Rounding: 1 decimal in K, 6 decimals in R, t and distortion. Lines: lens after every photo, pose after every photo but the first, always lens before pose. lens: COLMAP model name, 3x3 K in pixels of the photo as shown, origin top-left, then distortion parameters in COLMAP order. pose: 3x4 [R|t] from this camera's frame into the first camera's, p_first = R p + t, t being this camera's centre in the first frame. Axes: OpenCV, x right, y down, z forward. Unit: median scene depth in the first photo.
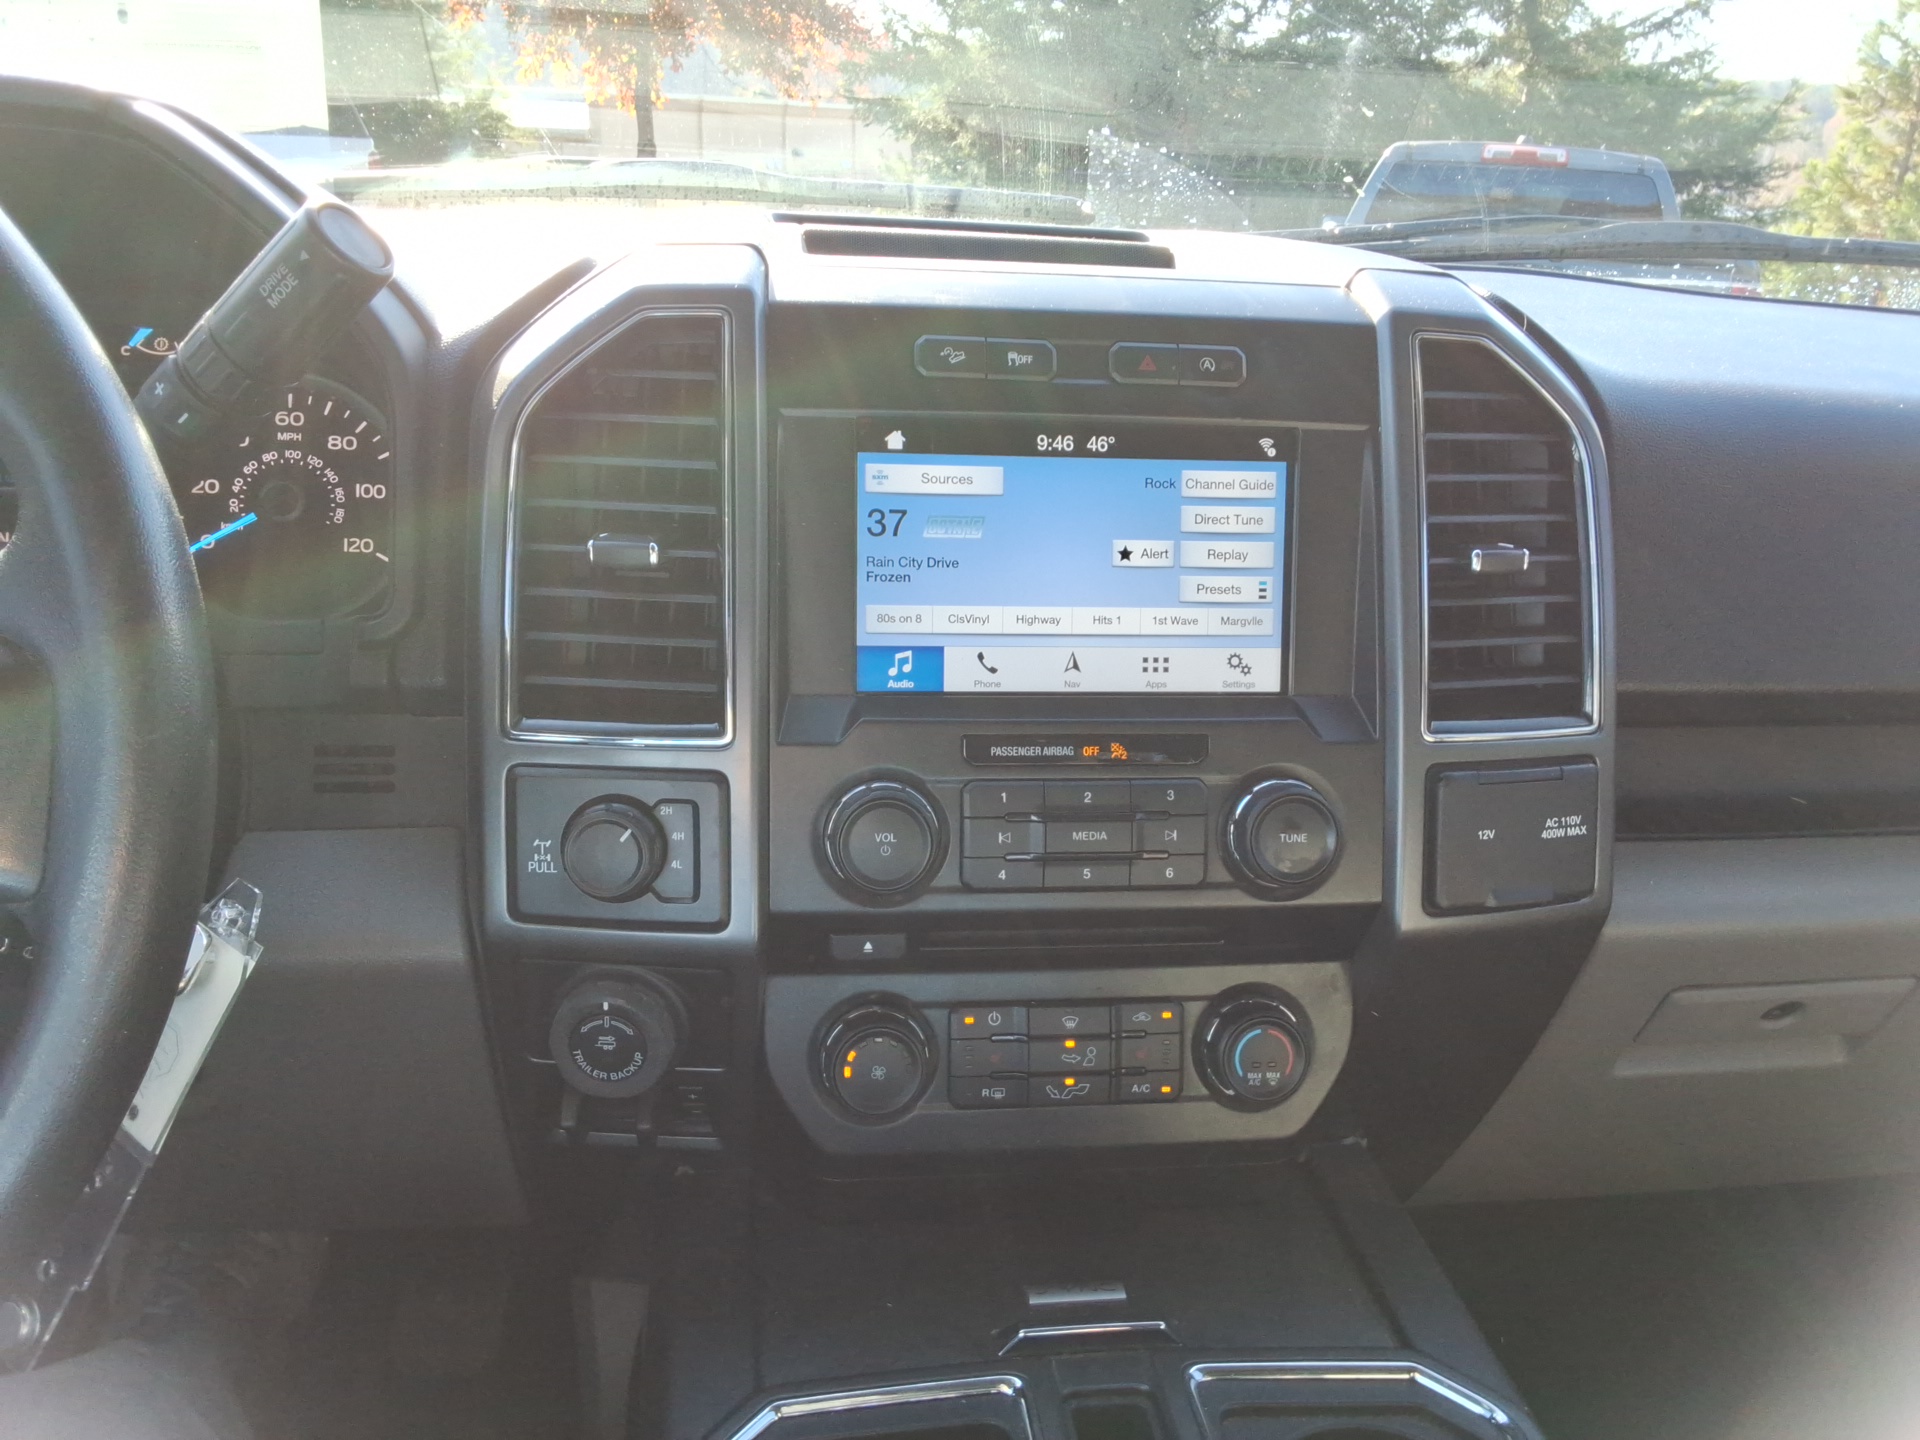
lens RADIAL K [[1533.7, 0, 990.6], [0, 1533.7, 702.7], [0, 0, 1]] dist [0.136026, -0.200001]
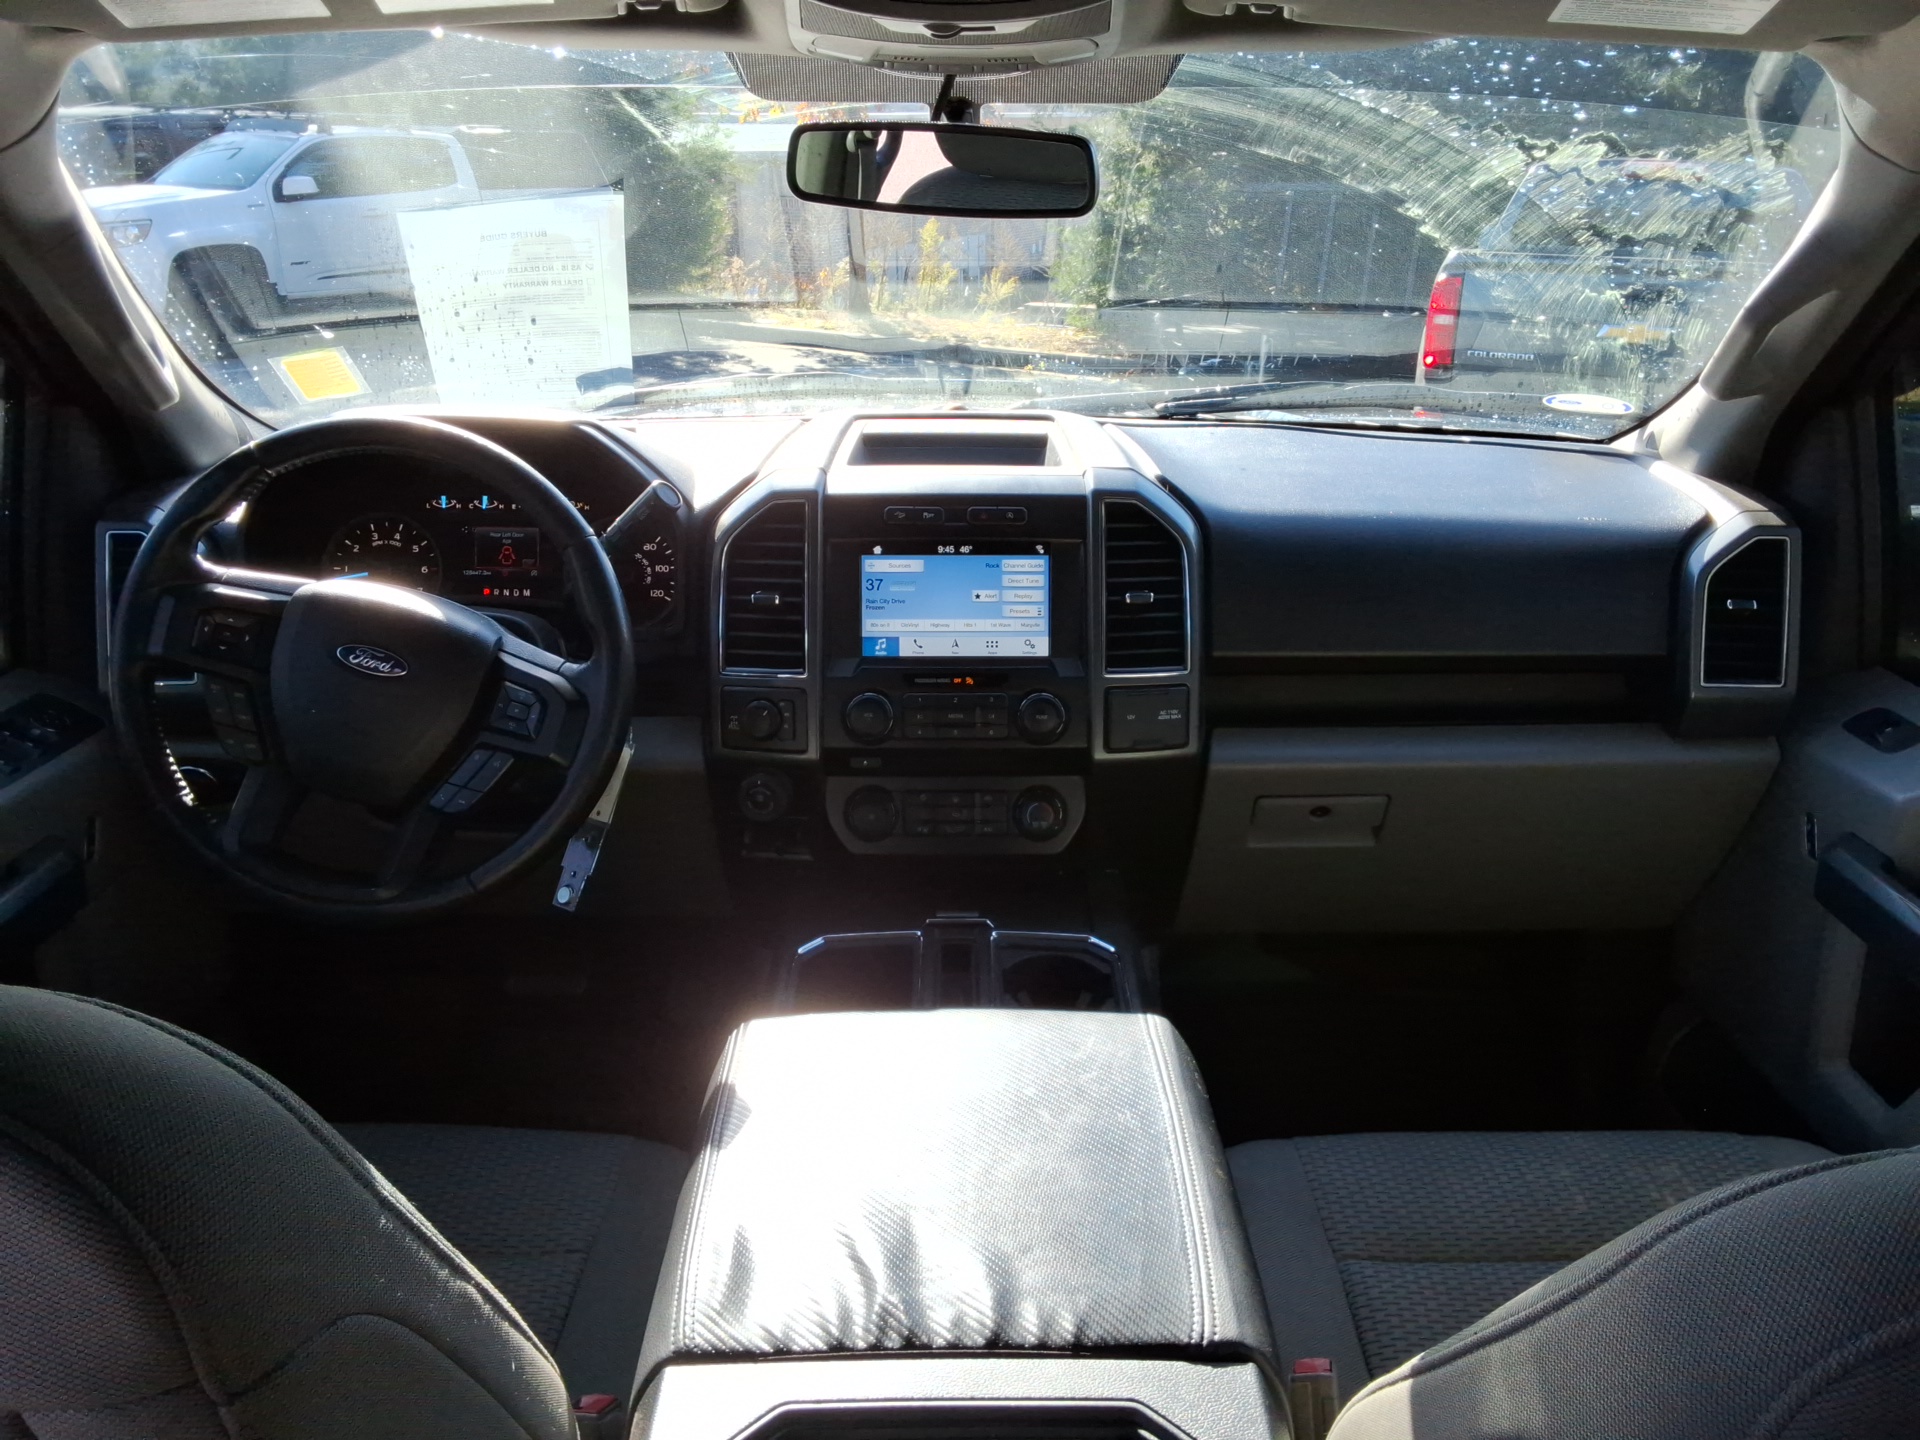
lens RADIAL K [[1531.4, 0, 965.1], [0, 1531.4, 711.5], [0, 0, 1]] dist [0.097786, -0.151294]
pose [[0.988741, 0.000677, -0.149635, 0.409195], [0.000454, 0.999972, 0.007520, 0.058220], [0.149636, -0.007503, 0.988713, -1.266078]]
